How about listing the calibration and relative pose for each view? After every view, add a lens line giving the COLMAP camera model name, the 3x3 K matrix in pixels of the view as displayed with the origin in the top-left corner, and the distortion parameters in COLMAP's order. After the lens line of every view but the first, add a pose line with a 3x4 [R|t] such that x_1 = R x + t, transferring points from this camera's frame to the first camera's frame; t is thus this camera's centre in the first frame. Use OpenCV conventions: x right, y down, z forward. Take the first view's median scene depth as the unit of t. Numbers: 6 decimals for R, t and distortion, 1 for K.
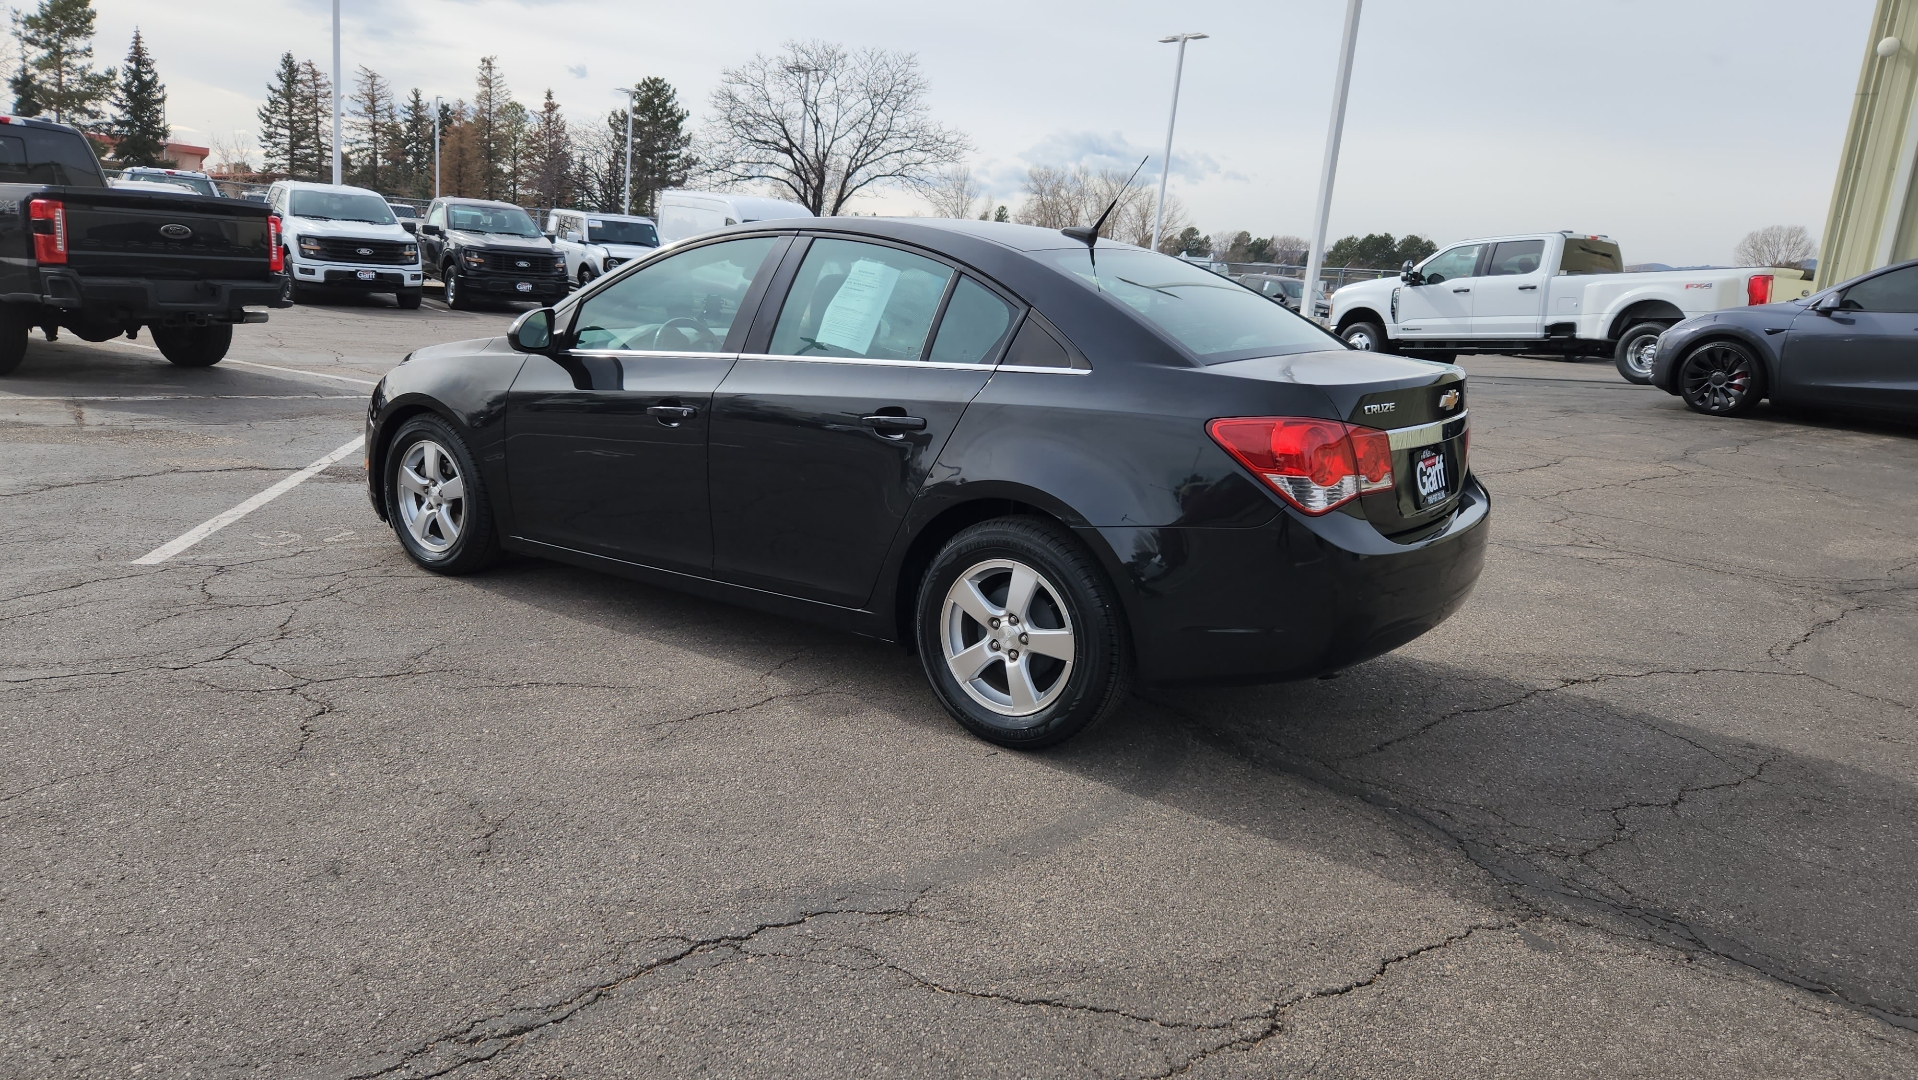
lens RADIAL K [[1286.6, 0, 908.9], [0, 1286.6, 523.7], [0, 0, 1]] dist [0.069972, -0.056040]
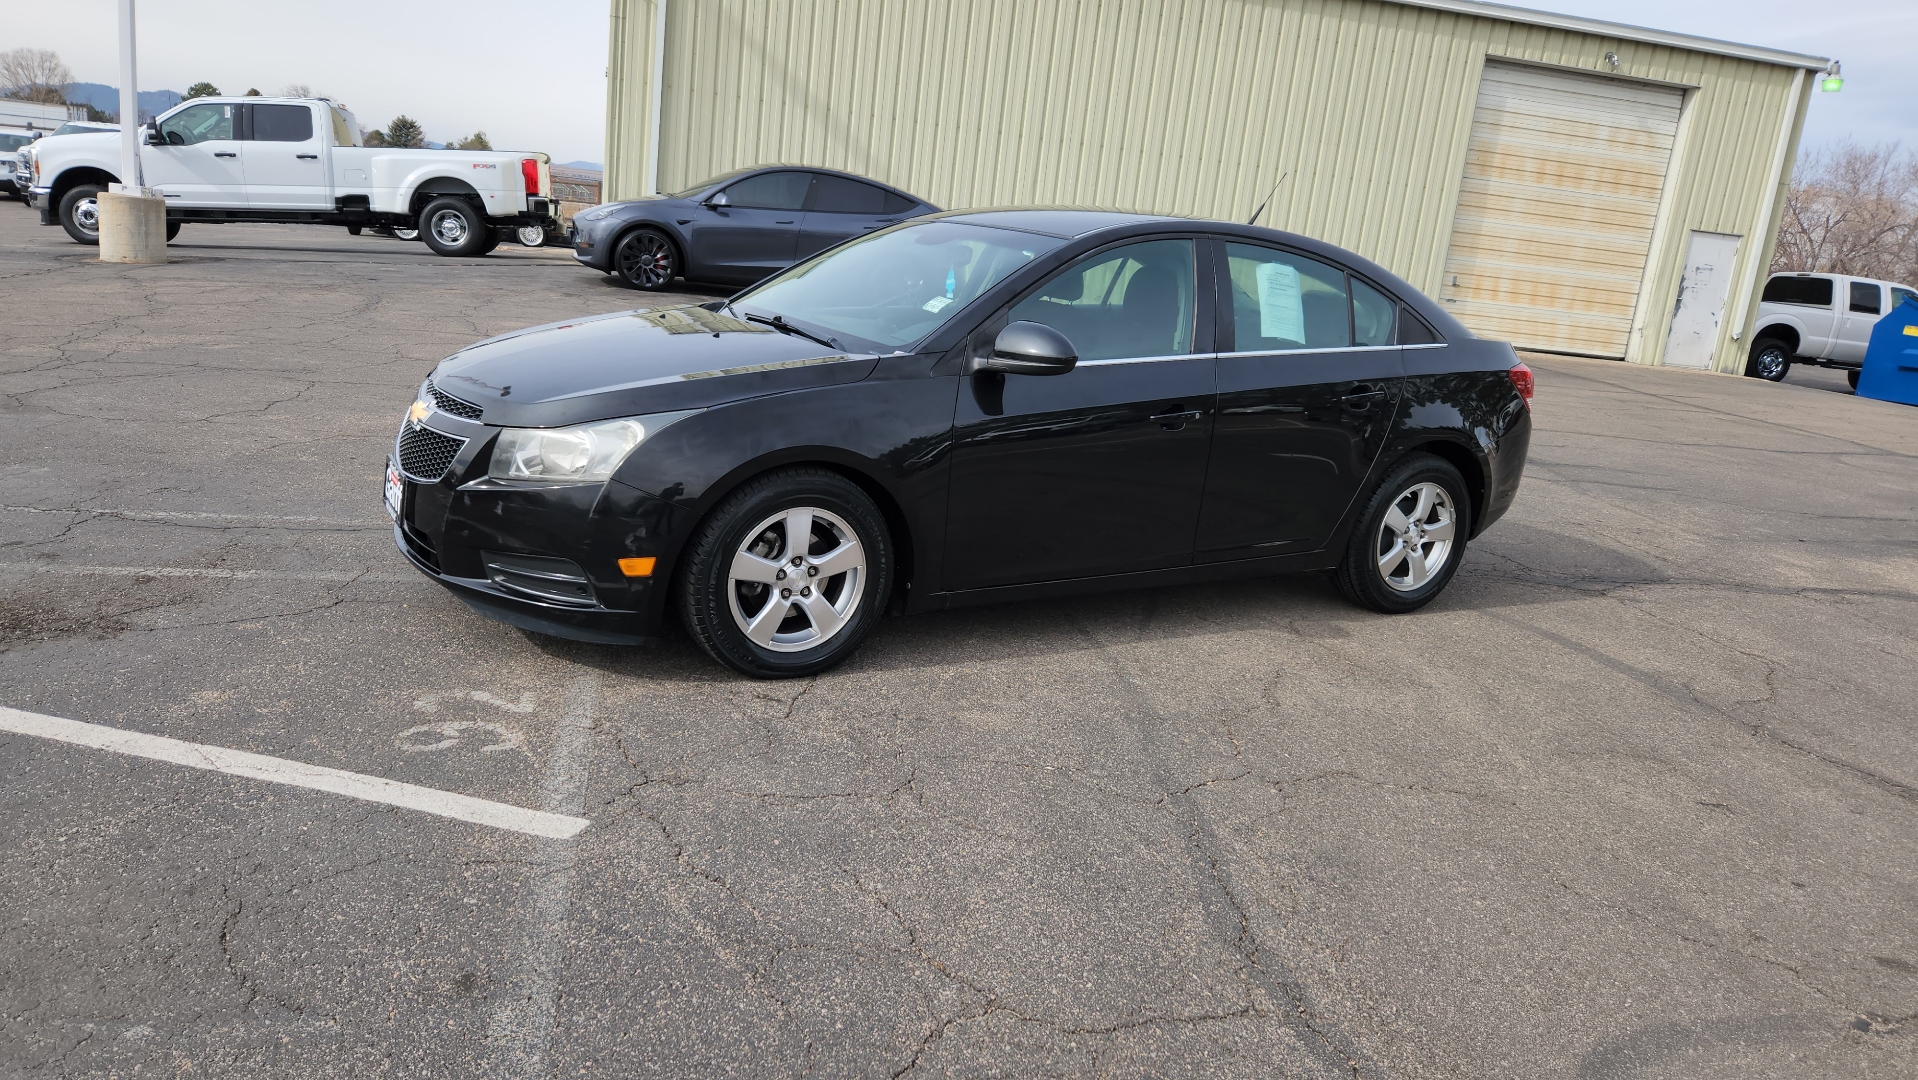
lens RADIAL K [[1294.3, 0, 929.0], [0, 1294.3, 533.6], [0, 0, 1]] dist [0.070304, -0.059241]
pose [[0.392059, -0.232559, 0.890060, -0.218647], [0.114024, 0.972343, 0.203832, -0.041737], [-0.912846, 0.021574, 0.407733, 0.138810]]
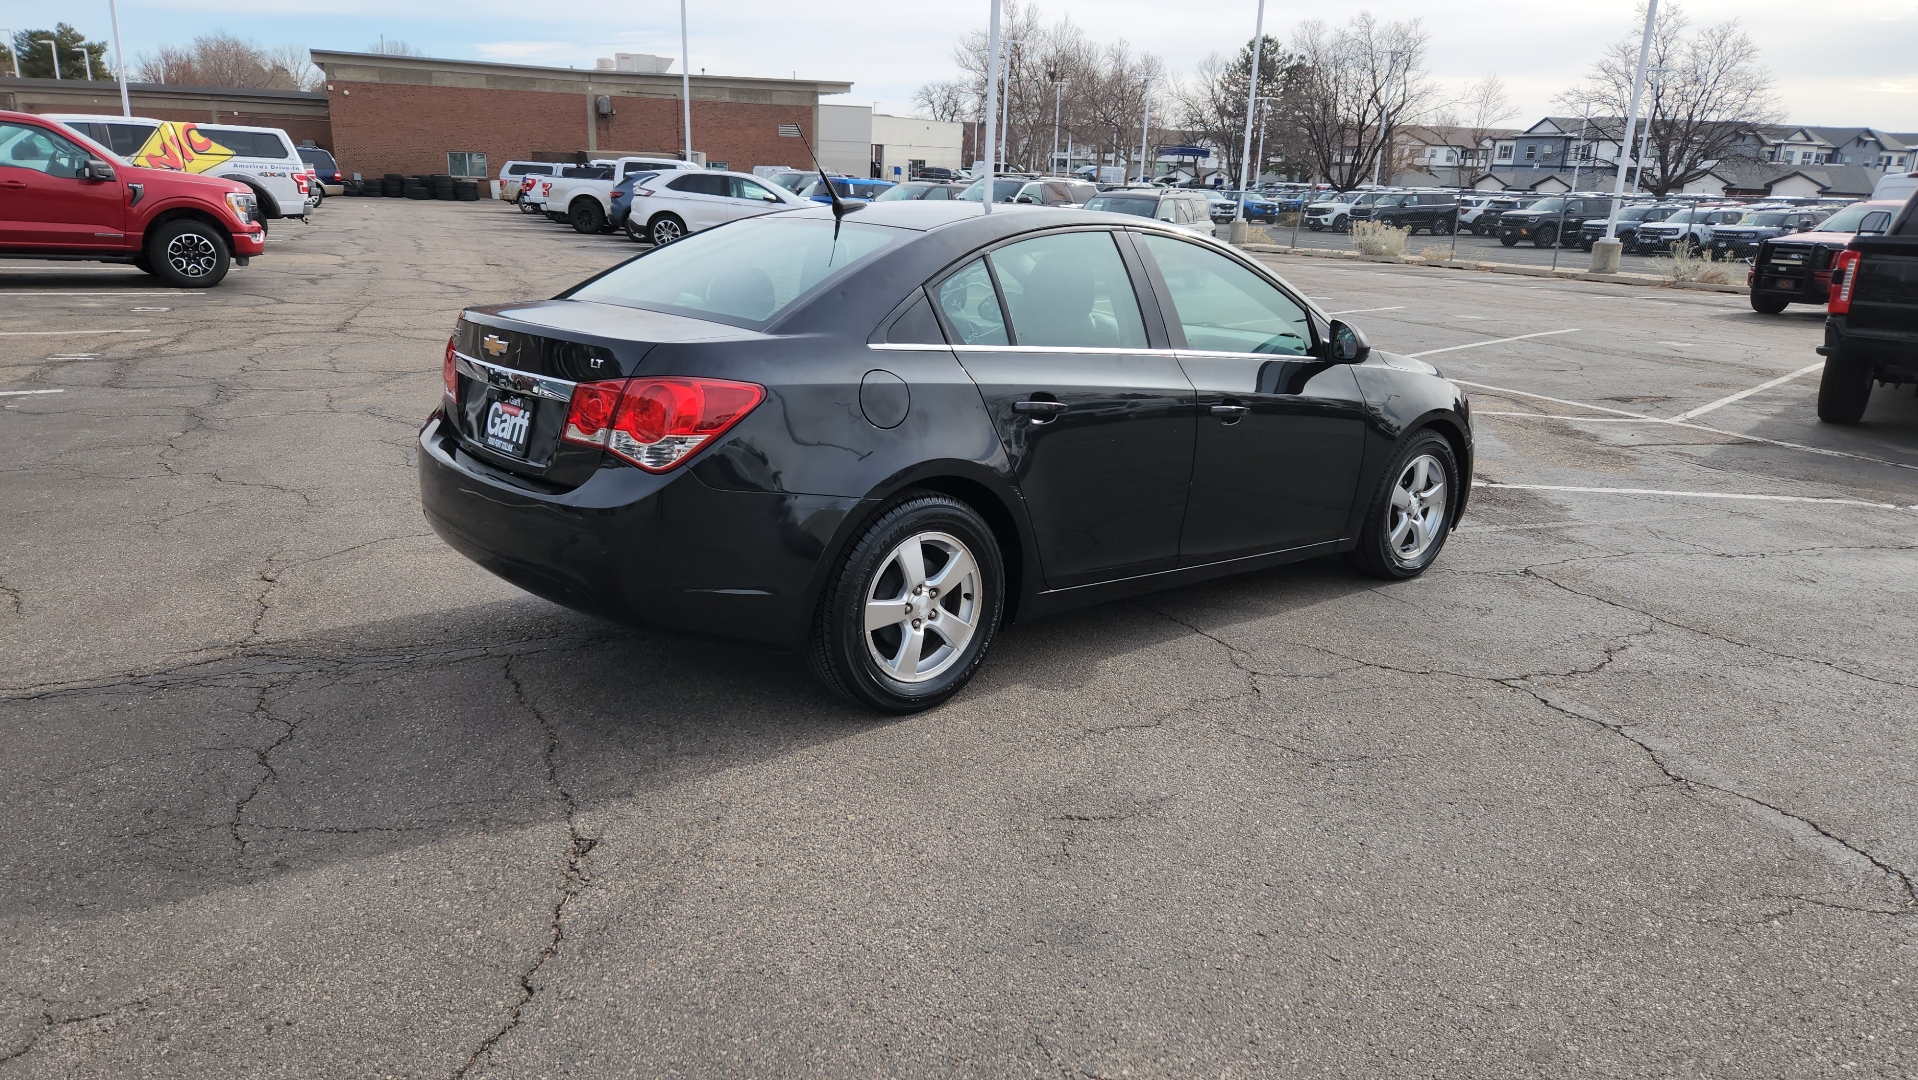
lens RADIAL K [[1277.7, 0, 933.7], [0, 1277.7, 536.5], [0, 0, 1]] dist [0.074551, -0.064307]
pose [[-0.217863, 0.177782, -0.959651, 0.205024], [-0.245117, 0.941787, 0.230119, -0.041566], [0.944698, 0.285361, -0.161603, 0.237062]]
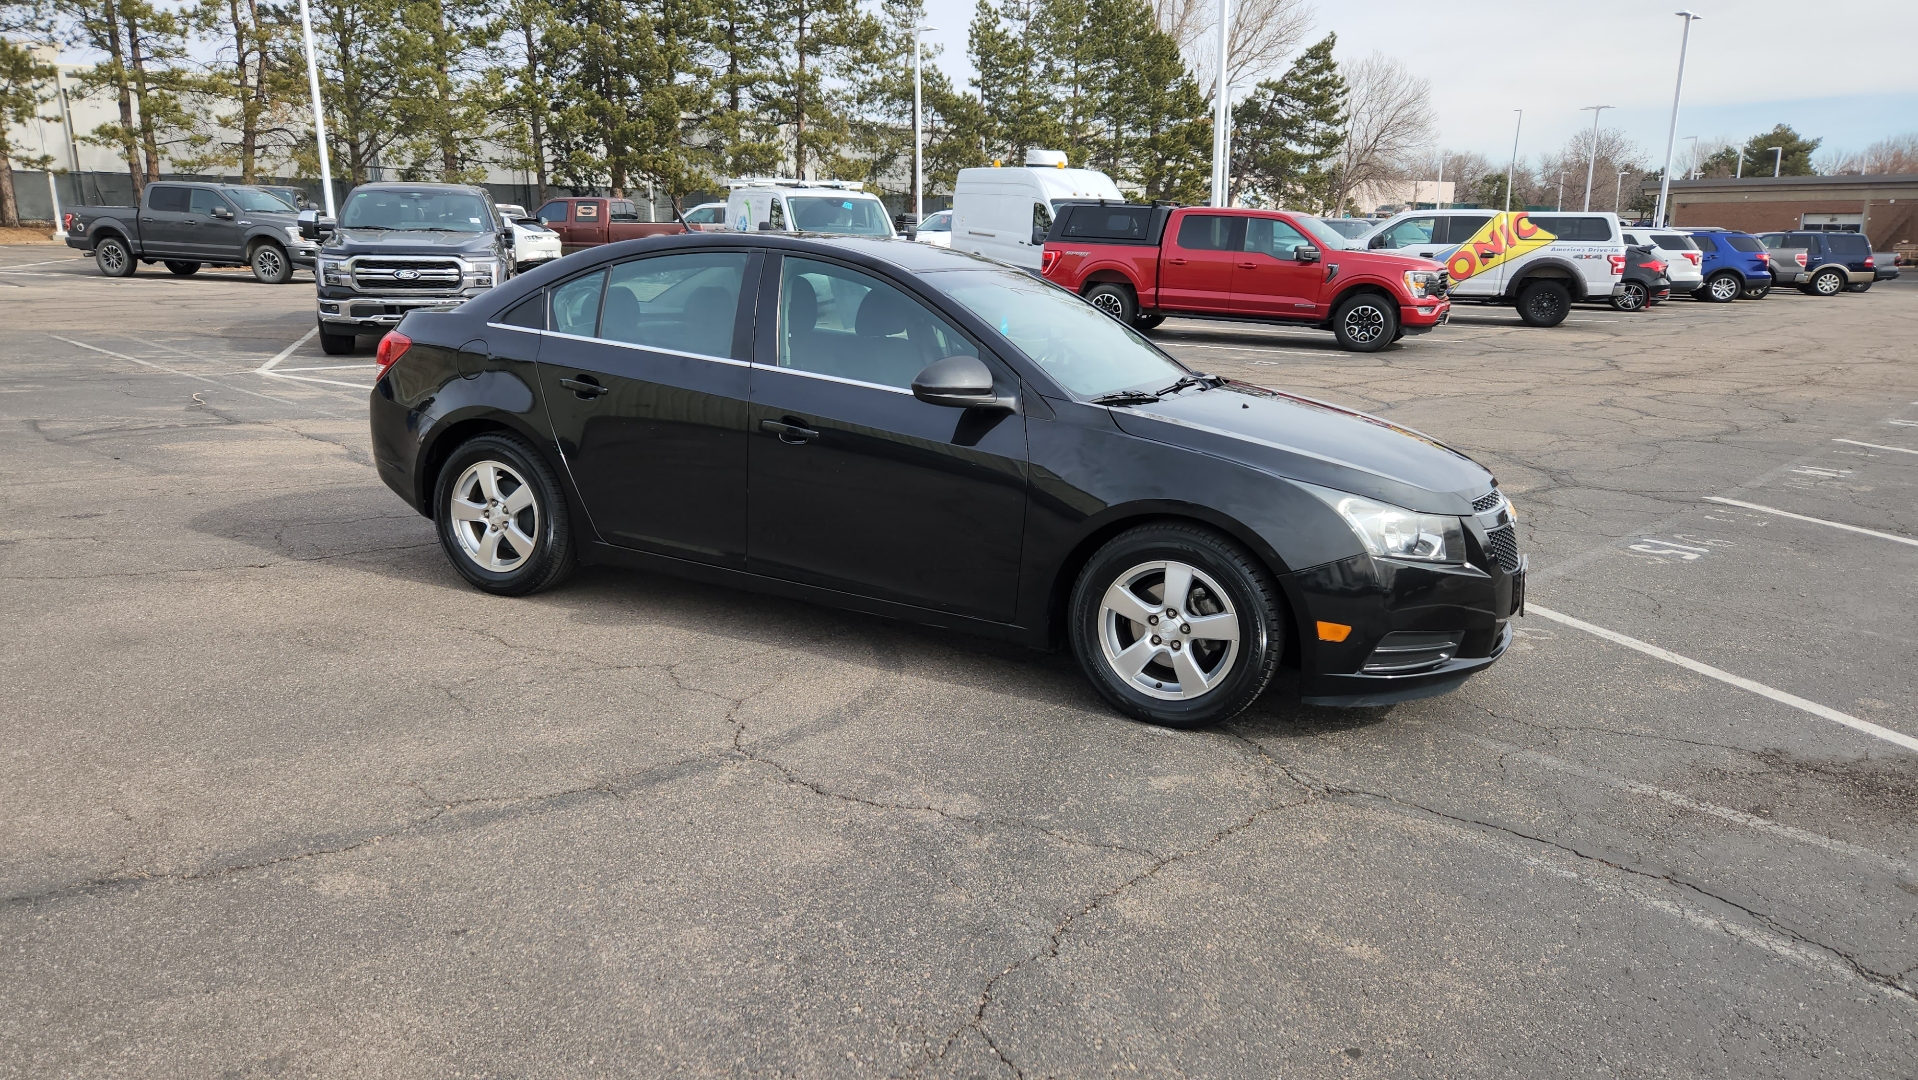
lens RADIAL K [[1274.9, 0, 932.5], [0, 1274.9, 534.1], [0, 0, 1]] dist [0.074803, -0.061237]
pose [[-0.975827, -0.041875, -0.214494, 0.030413], [-0.126400, 0.908800, 0.397626, -0.089652], [0.178282, 0.415126, -0.892125, 0.420477]]
